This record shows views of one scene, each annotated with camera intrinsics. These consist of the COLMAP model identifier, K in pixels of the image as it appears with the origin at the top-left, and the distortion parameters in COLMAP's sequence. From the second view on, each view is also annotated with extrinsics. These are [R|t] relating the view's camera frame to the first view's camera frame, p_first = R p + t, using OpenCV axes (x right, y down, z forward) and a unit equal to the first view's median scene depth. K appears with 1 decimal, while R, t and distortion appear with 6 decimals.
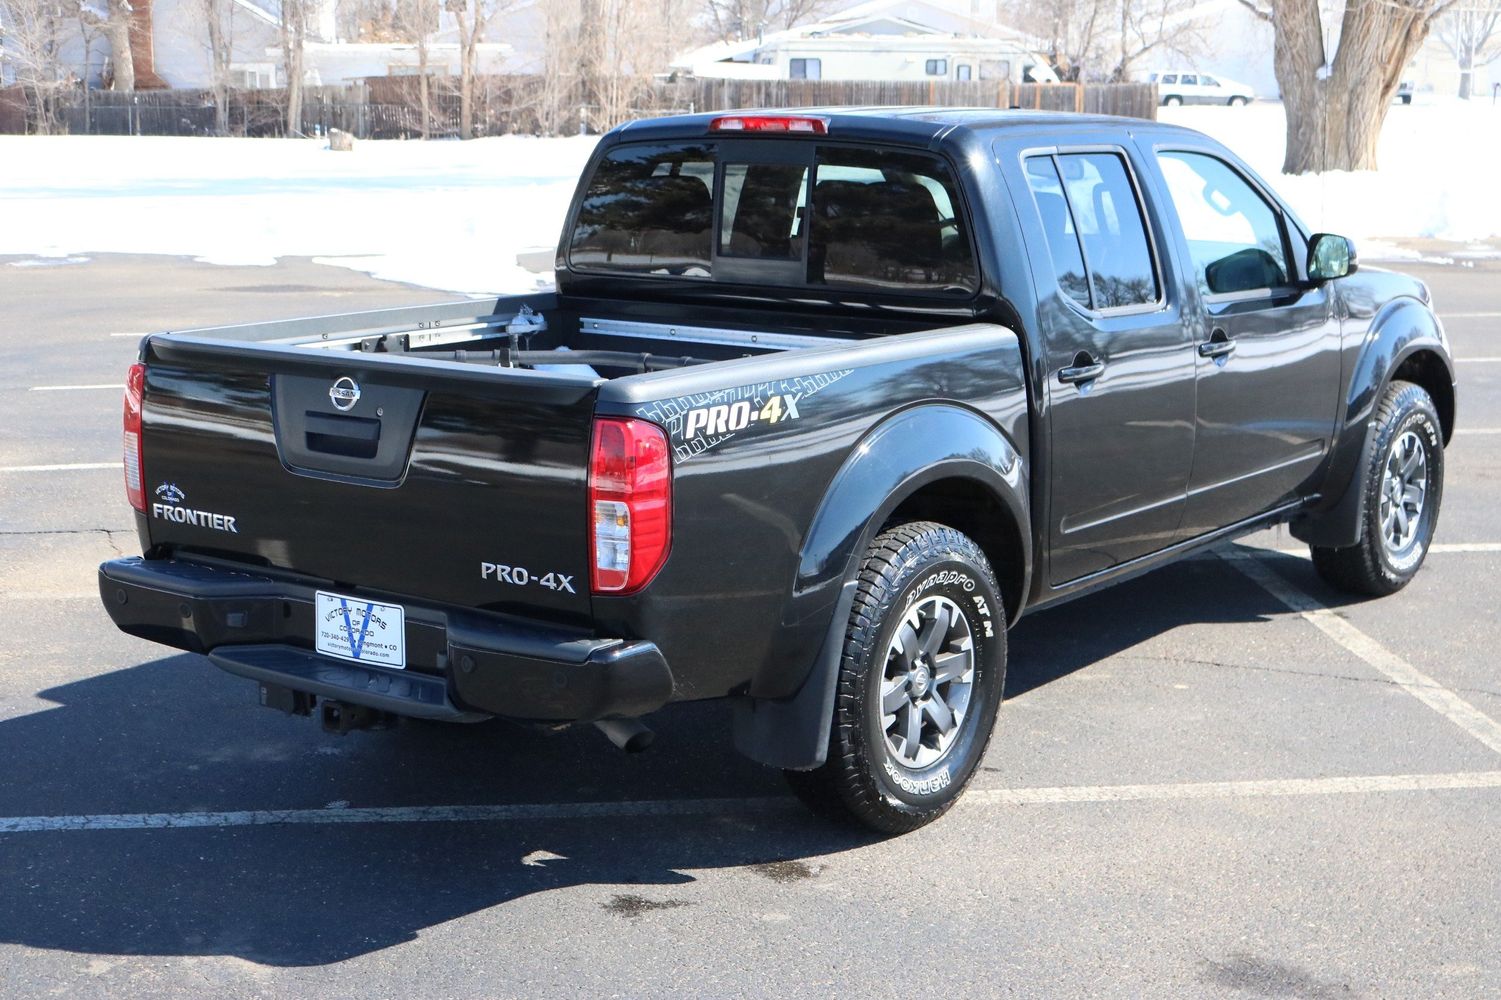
lens RADIAL K [[2211.2, 0, 750.5], [0, 2211.2, 500.0], [0, 0, 1]] dist [-0.012069, 0.000399]
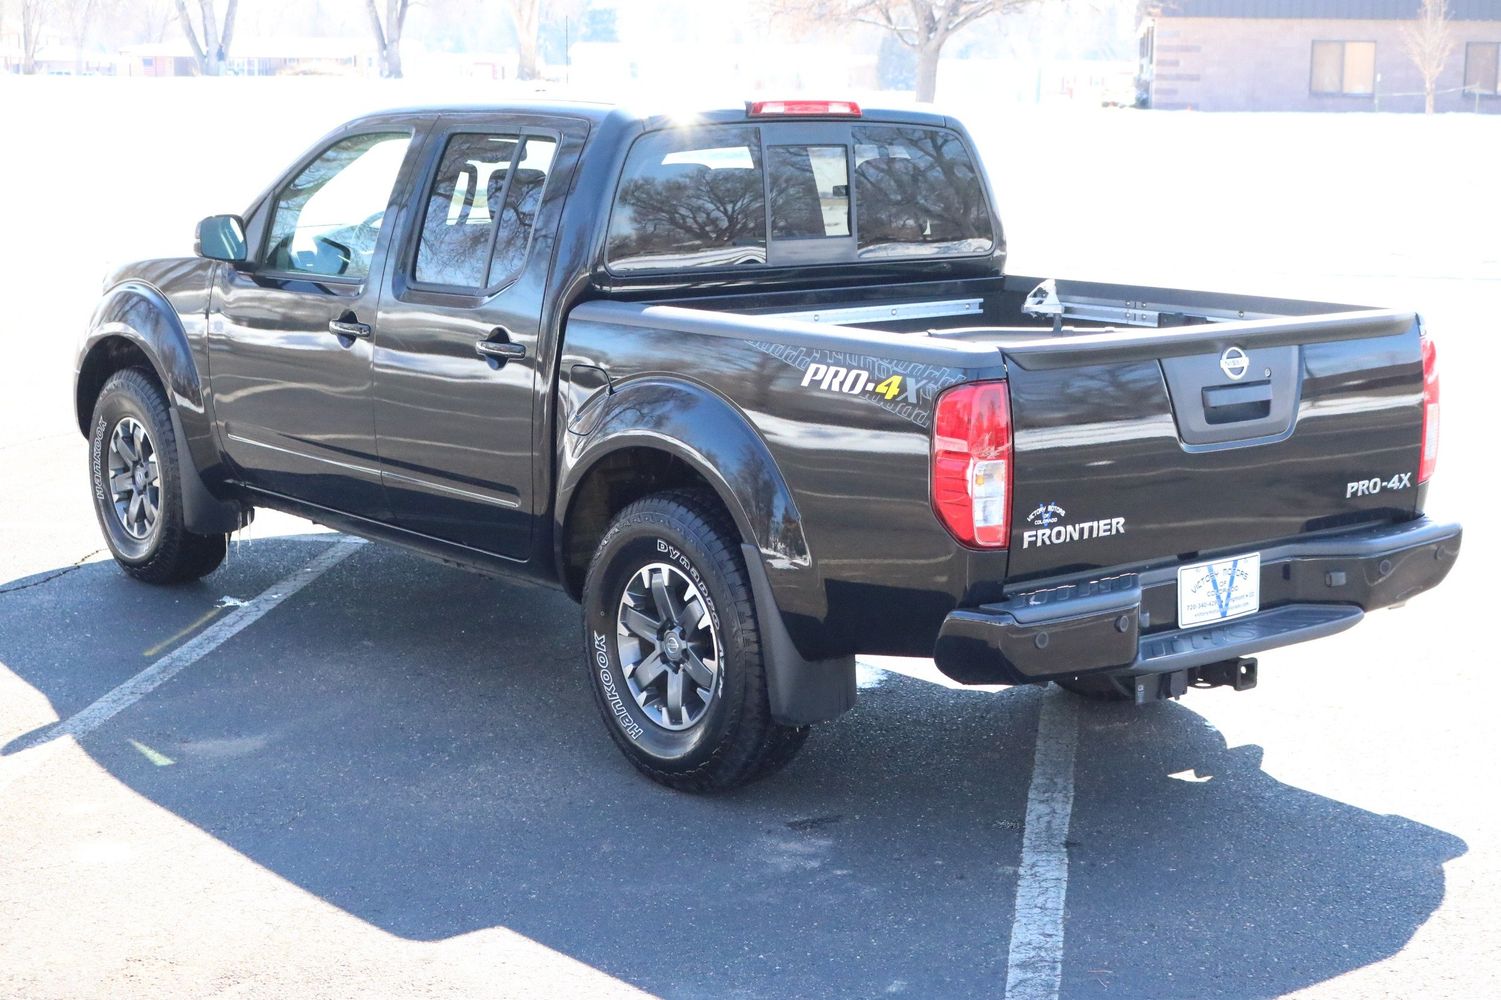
lens RADIAL K [[2432.1, 0, 750.5], [0, 2432.1, 500.0], [0, 0, 1]] dist [-0.052737, 0.029852]
pose [[0.255887, -0.163190, 0.952833, -1.272589], [0.175353, 0.977133, 0.120260, -0.153880], [-0.950670, 0.136309, 0.278652, 0.856388]]
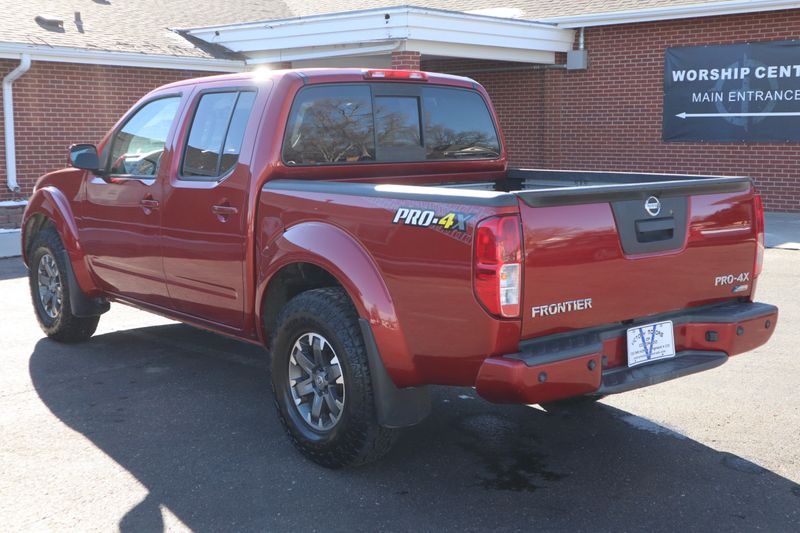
lens RADIAL K [[1049.6, 0, 400.1], [0, 1049.6, 232.3], [0, 0, 1]] dist [0.000223, 0.012984]
pose [[0.232909, -0.093484, 0.967995, -0.978894], [0.184864, 0.981476, 0.050306, -0.100597], [-0.954766, 0.167231, 0.245877, 0.935102]]
